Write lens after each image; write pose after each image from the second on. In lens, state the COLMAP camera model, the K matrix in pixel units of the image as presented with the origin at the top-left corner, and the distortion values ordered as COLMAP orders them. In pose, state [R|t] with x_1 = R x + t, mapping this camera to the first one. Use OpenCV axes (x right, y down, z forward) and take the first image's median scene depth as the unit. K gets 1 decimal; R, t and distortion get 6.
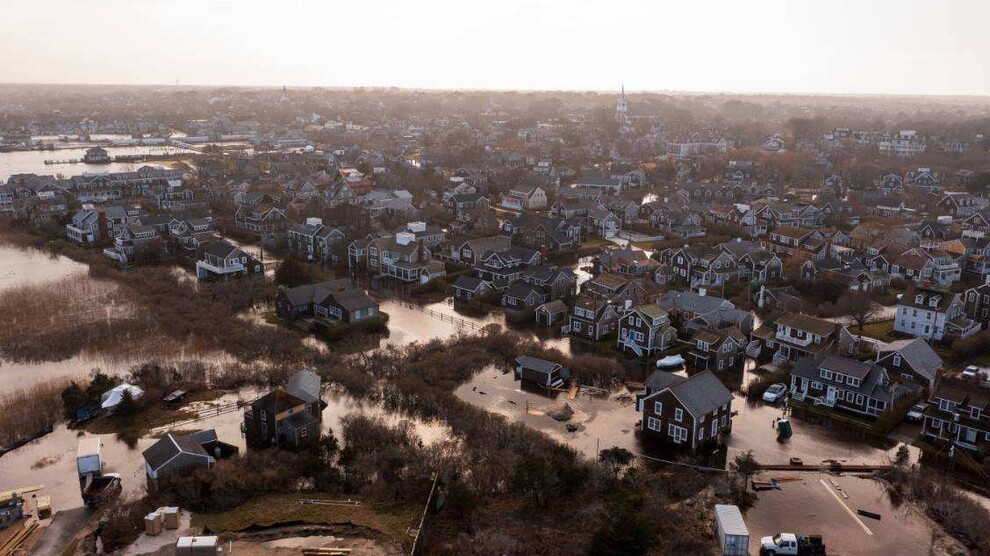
lens RADIAL K [[805.8, 0, 496.5], [0, 805.8, 278.8], [0, 0, 1]] dist [0.002809, -0.004605]
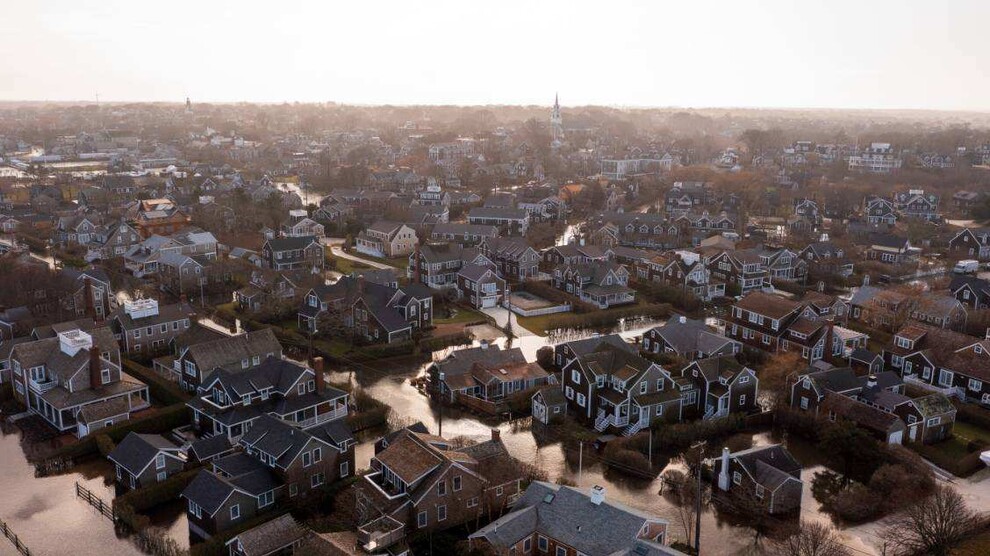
lens RADIAL K [[805.8, 0, 493.5], [0, 805.8, 276.9], [0, 0, 1]] dist [0.002809, -0.004605]
pose [[0.998624, -0.013995, 0.050534, 0.077849], [0.015069, 0.999667, -0.020937, -0.043241], [-0.050225, 0.021669, 0.998503, 0.242546]]
